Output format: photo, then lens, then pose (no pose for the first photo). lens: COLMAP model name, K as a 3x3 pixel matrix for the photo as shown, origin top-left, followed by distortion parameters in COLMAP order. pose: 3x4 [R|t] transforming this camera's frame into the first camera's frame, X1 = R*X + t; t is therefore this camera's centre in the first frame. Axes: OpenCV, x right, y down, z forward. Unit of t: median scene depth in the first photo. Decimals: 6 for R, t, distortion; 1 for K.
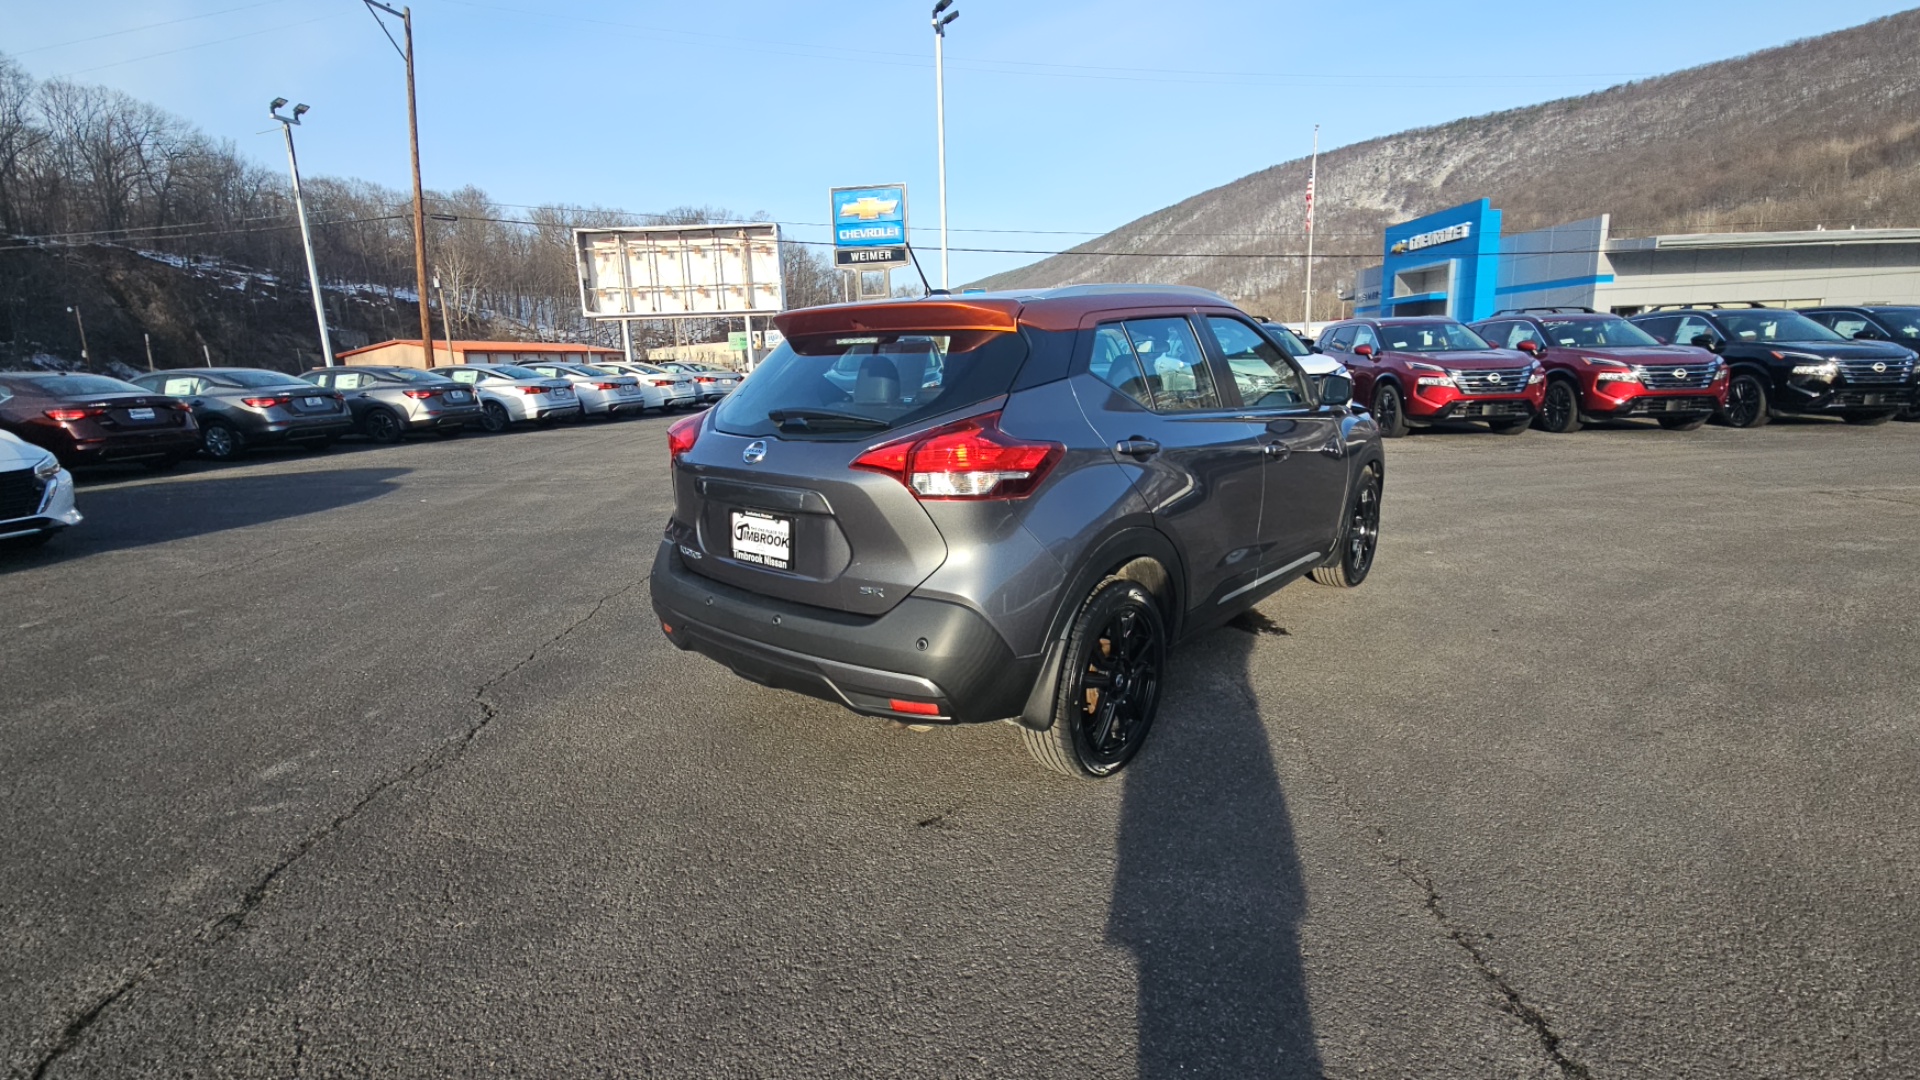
lens RADIAL K [[856.0, 0, 952.8], [0, 856.0, 536.4], [0, 0, 1]] dist [0.011990, -0.008709]
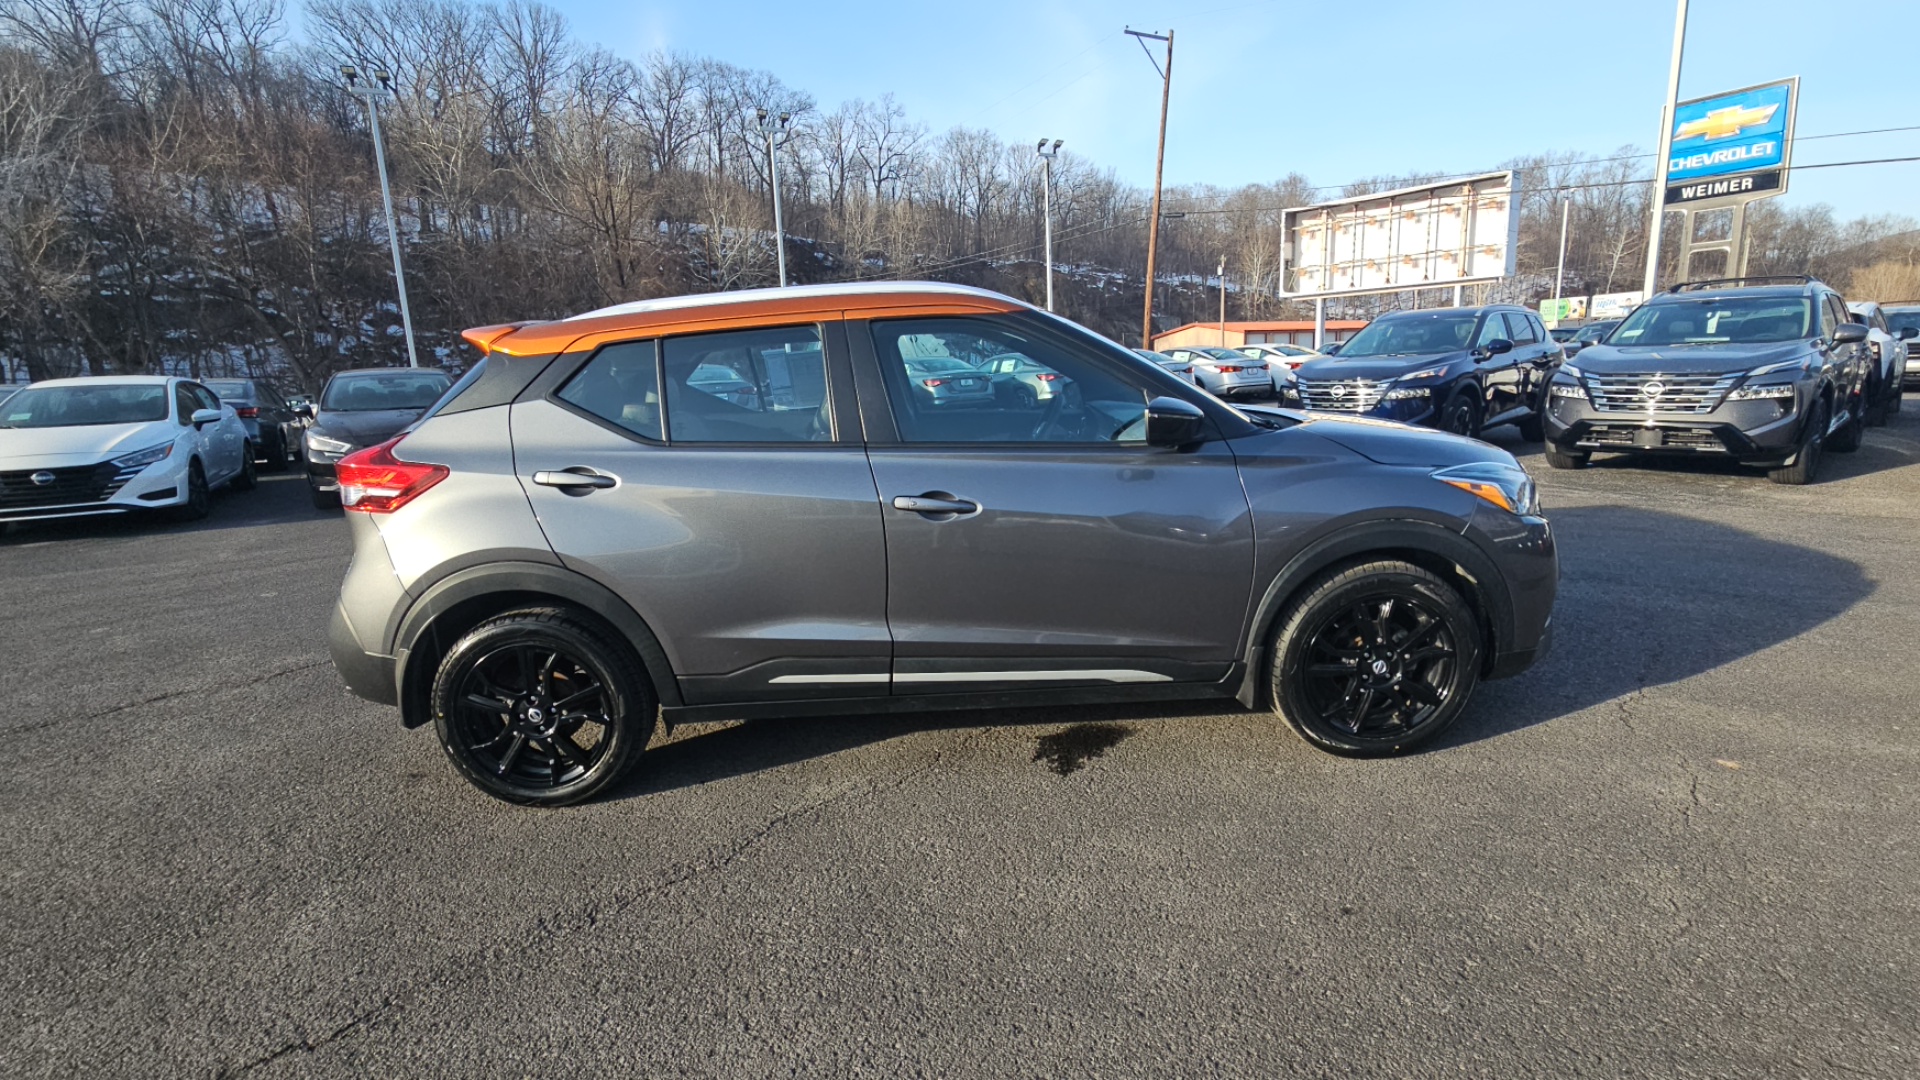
lens RADIAL K [[856.0, 0, 956.6], [0, 856.0, 531.7], [0, 0, 1]] dist [0.011990, -0.008709]
pose [[0.660381, 0.145595, -0.736681, 0.087674], [-0.130160, 0.988368, 0.078658, -0.013043], [0.739564, 0.043943, 0.671650, 0.050797]]
